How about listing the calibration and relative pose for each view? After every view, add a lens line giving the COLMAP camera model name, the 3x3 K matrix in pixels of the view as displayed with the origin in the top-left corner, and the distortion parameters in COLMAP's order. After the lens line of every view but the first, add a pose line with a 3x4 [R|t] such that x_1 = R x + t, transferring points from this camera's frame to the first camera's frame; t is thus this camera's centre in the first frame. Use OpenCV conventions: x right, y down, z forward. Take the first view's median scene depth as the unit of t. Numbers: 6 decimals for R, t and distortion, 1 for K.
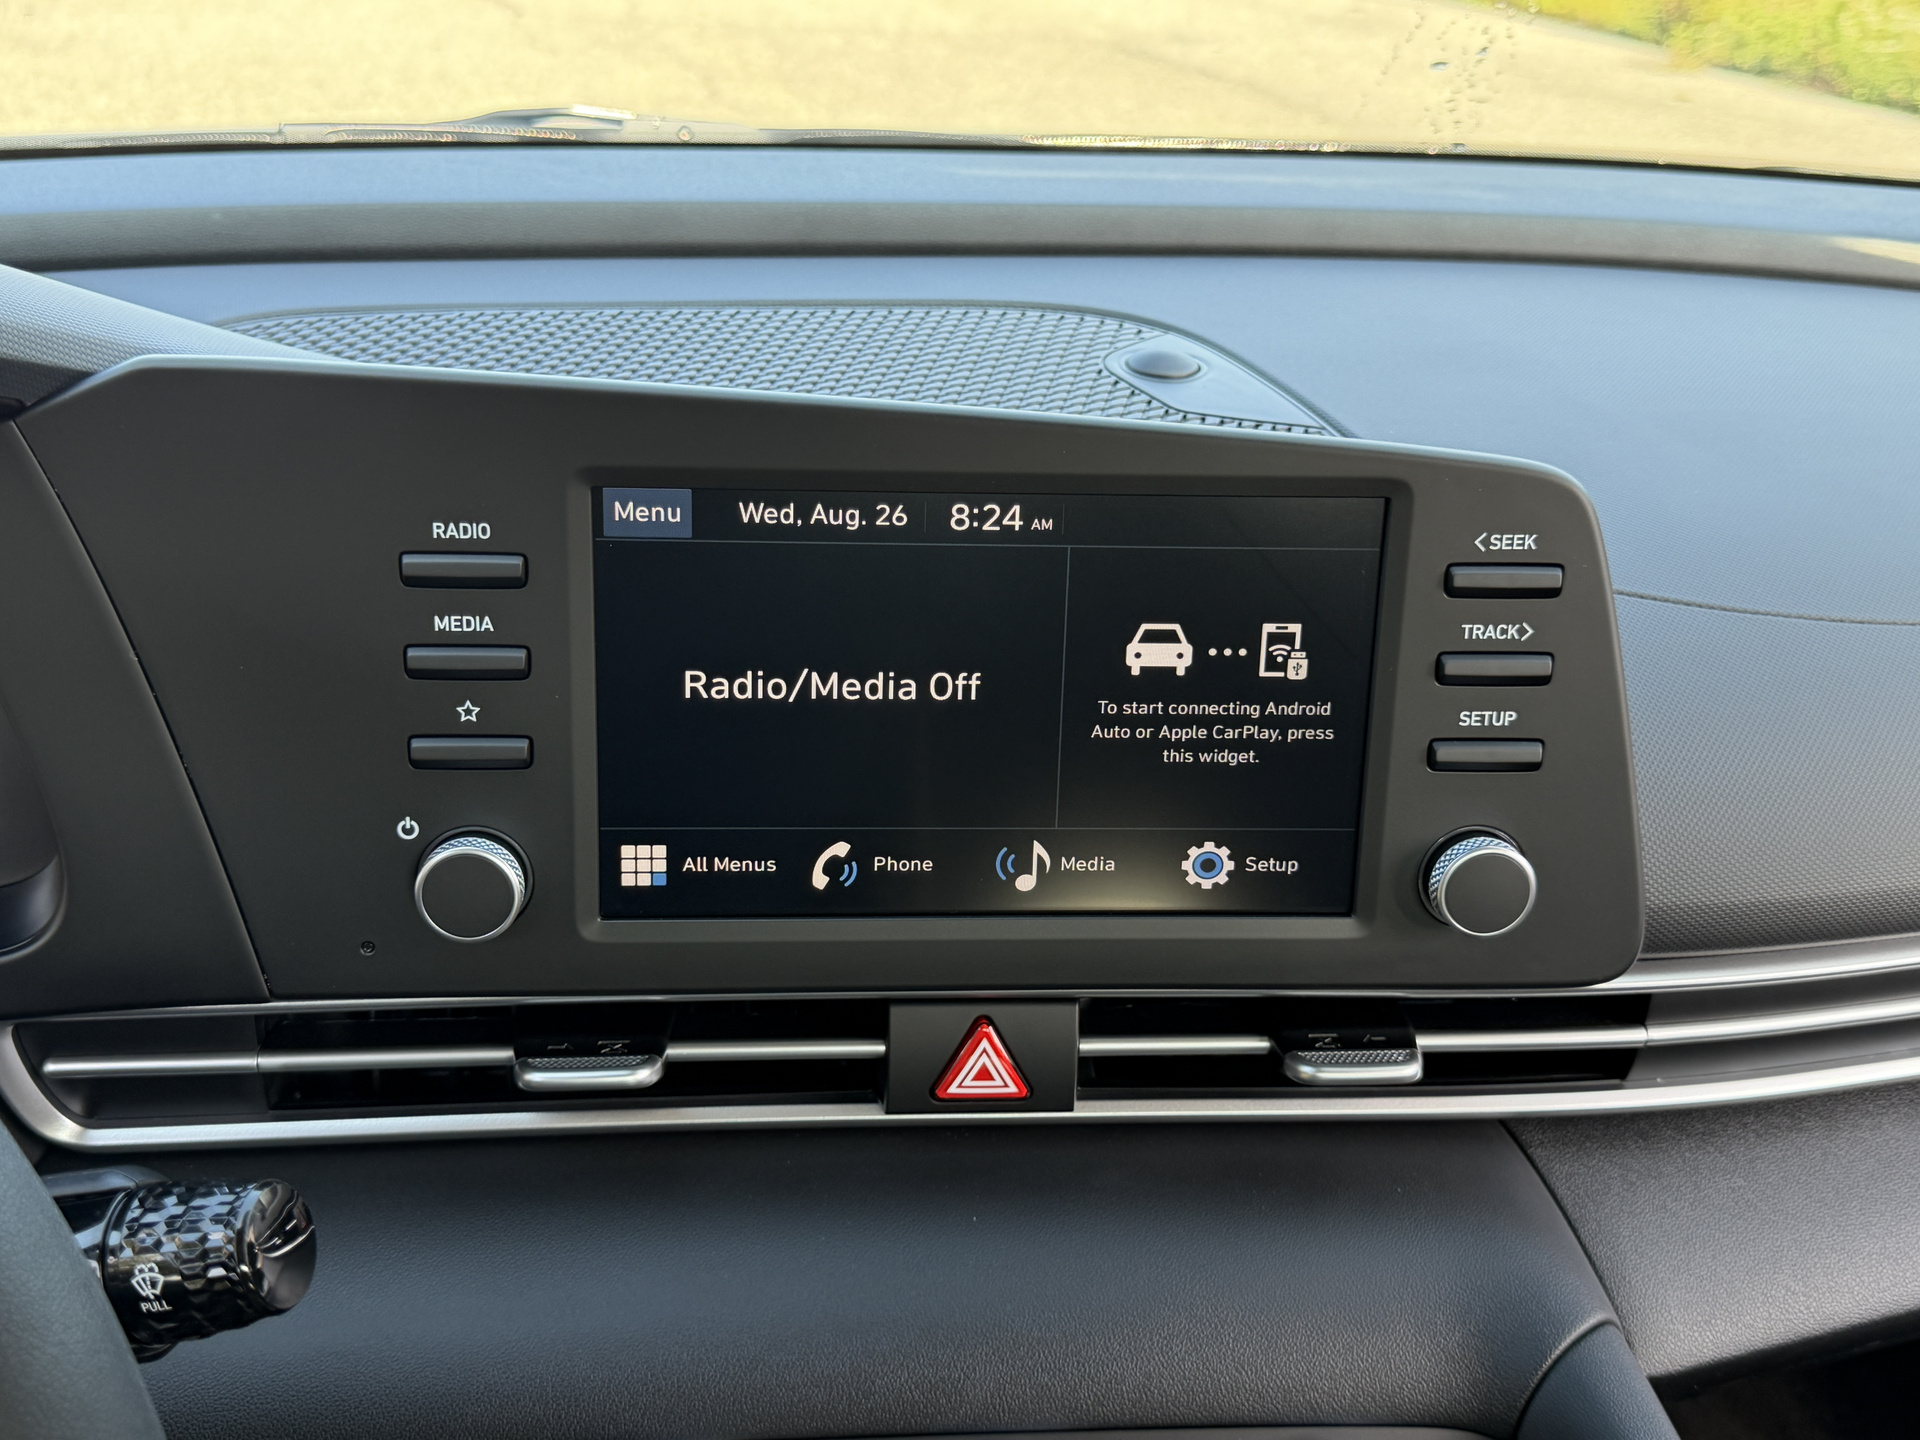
lens RADIAL K [[2090.7, 0, 970.7], [0, 2090.7, 715.1], [0, 0, 1]] dist [0.058042, 0.000000]
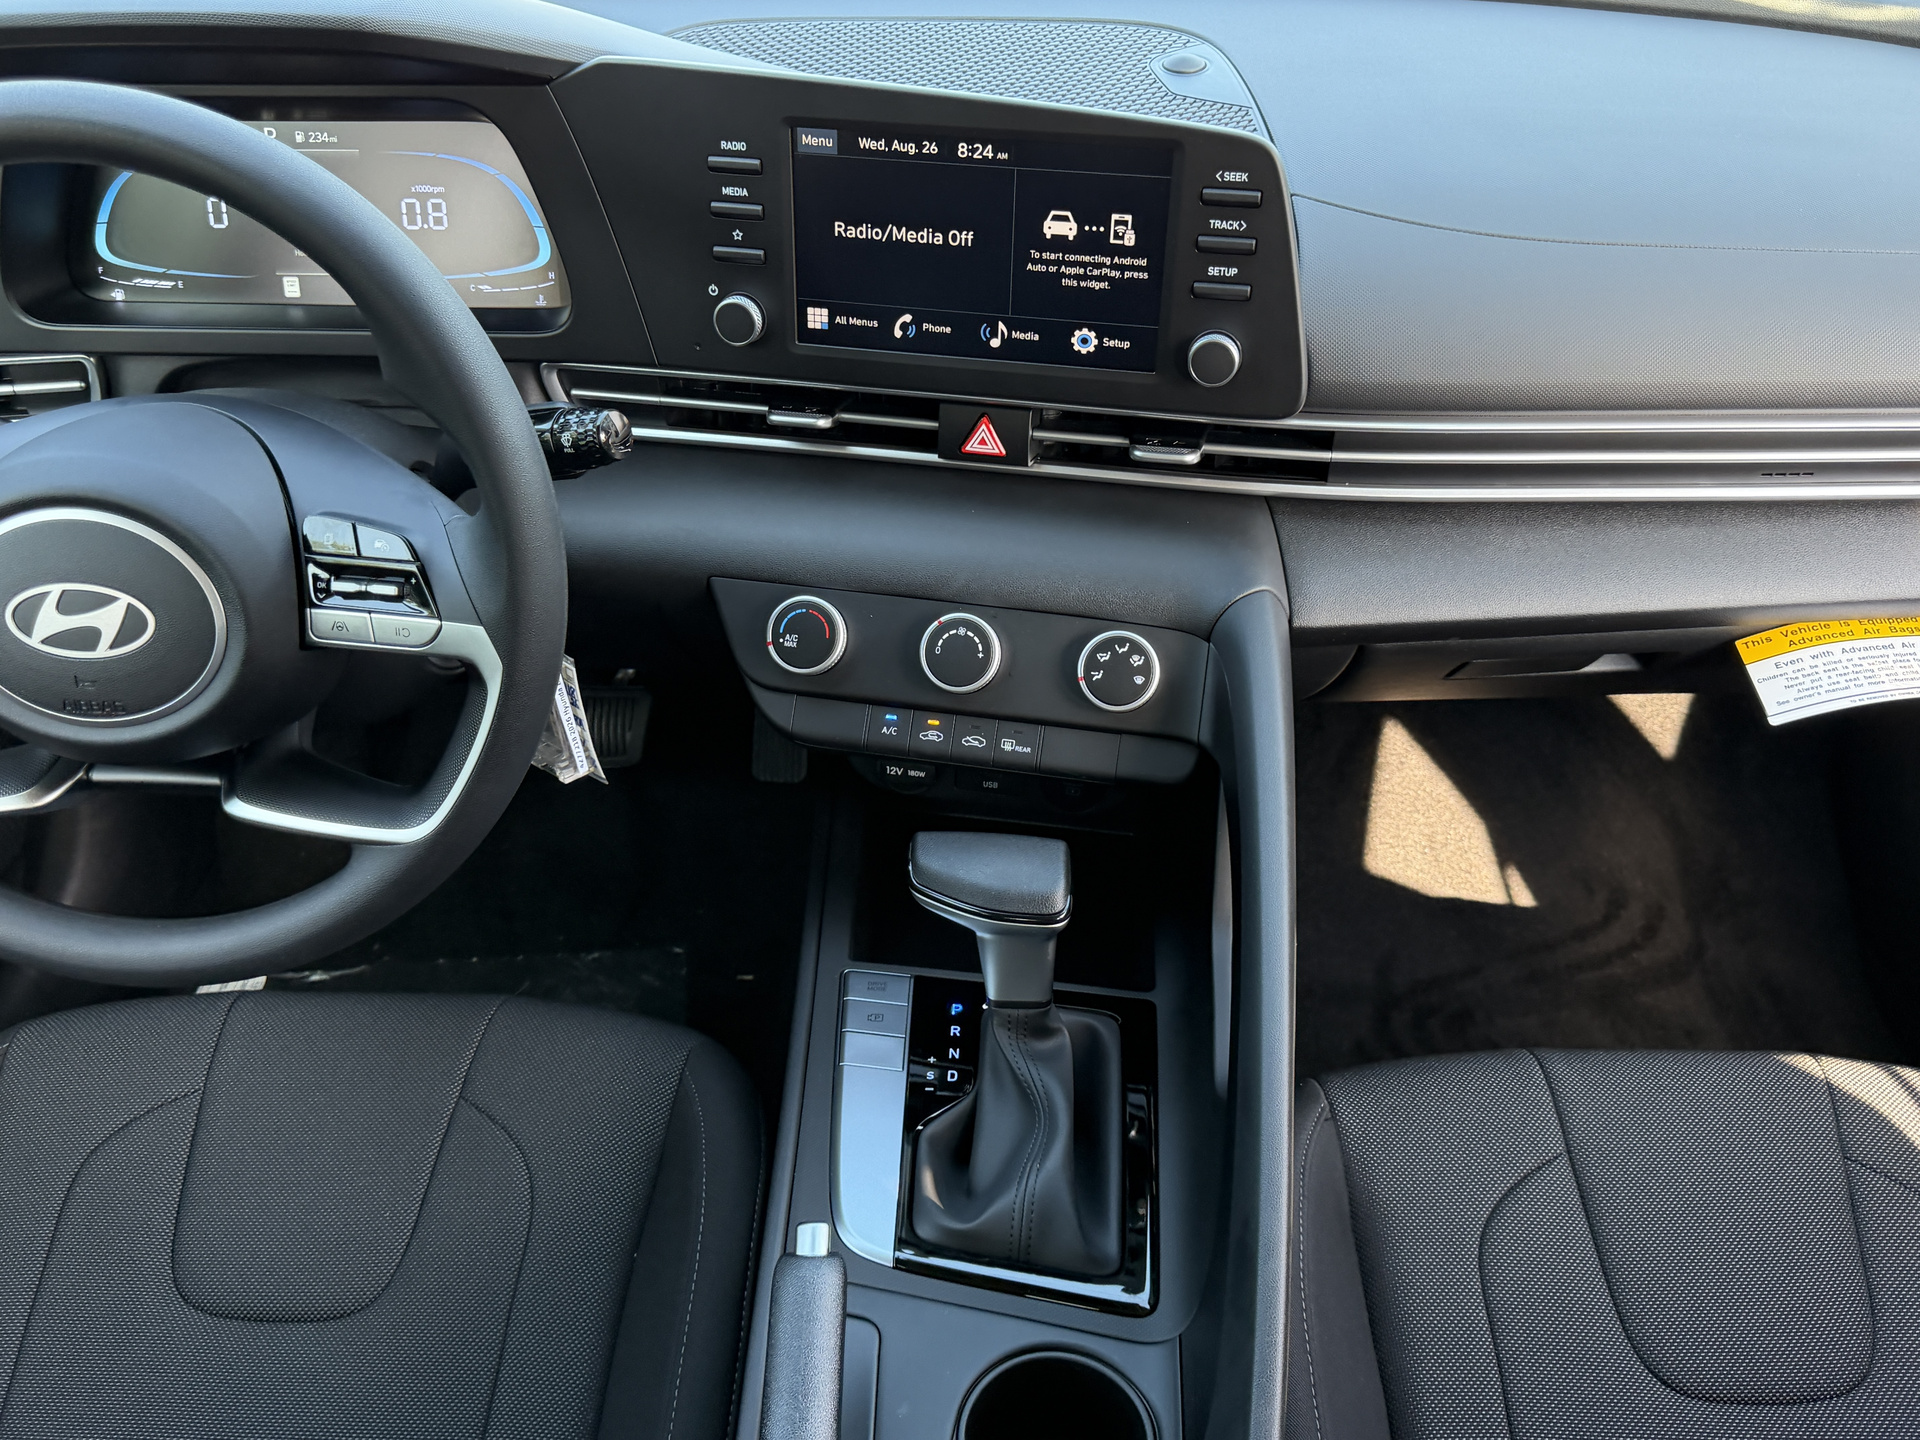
lens RADIAL K [[1700.2, 0, 947.5], [0, 1700.2, 720.6], [0, 0, 1]] dist [0.109670, -0.197423]
pose [[0.949771, 0.138061, -0.280846, 0.491277], [-0.073087, 0.970465, 0.229904, 0.057161], [0.304292, -0.197831, 0.931810, -0.631274]]
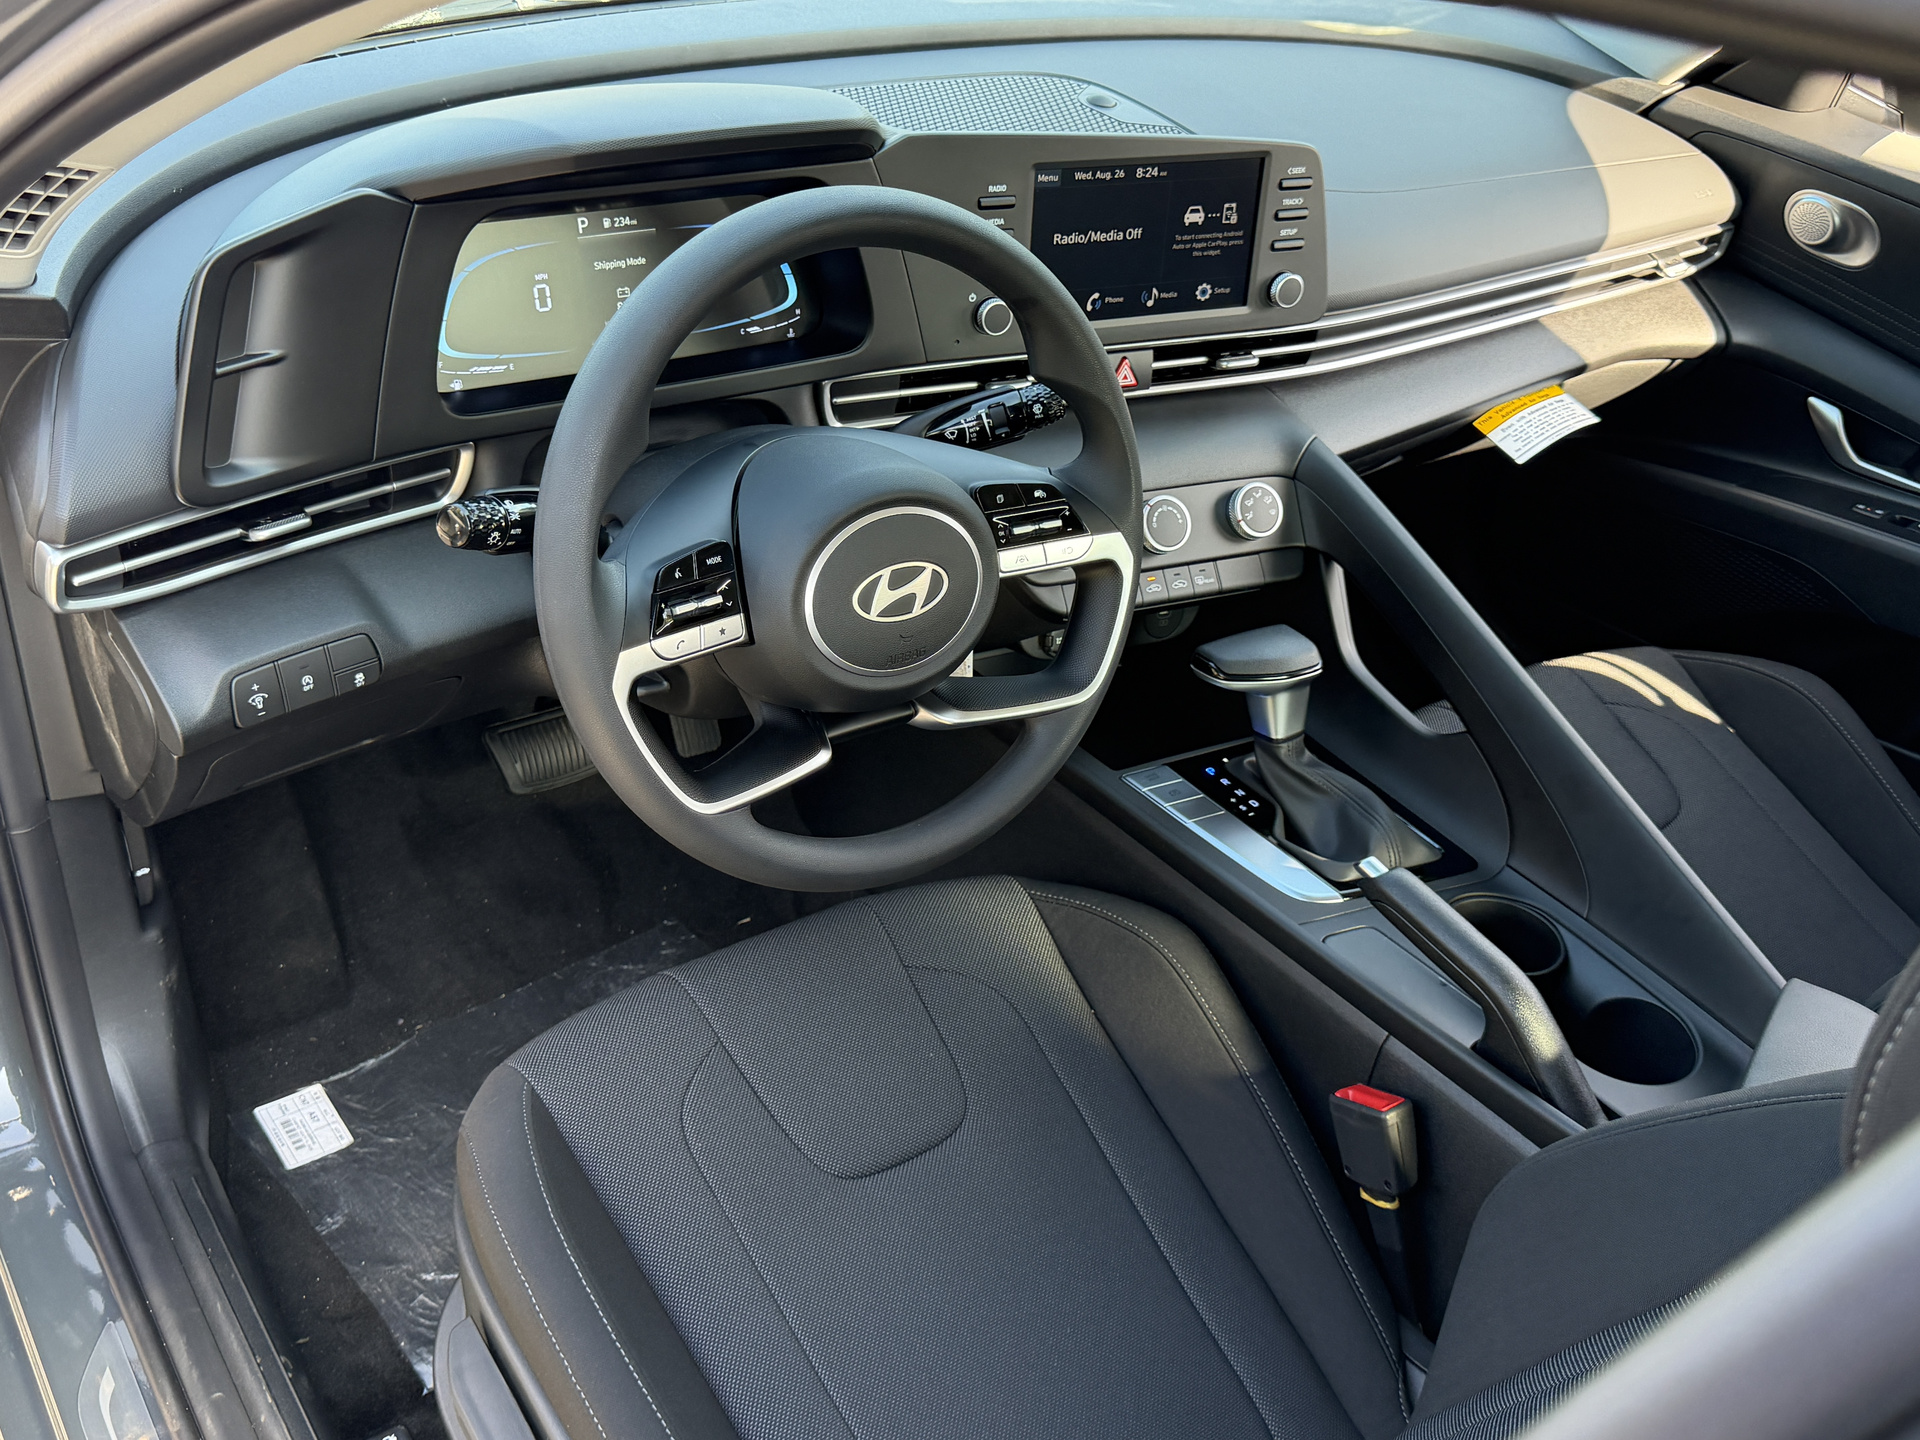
lens RADIAL K [[1810.2, 0, 967.7], [0, 1810.2, 737.2], [0, 0, 1]] dist [0.083443, 0.000000]
pose [[0.932687, -0.156901, 0.324772, -1.113347], [0.083335, 0.969805, 0.229201, 0.062912], [-0.350927, -0.186708, 0.917600, -1.339336]]
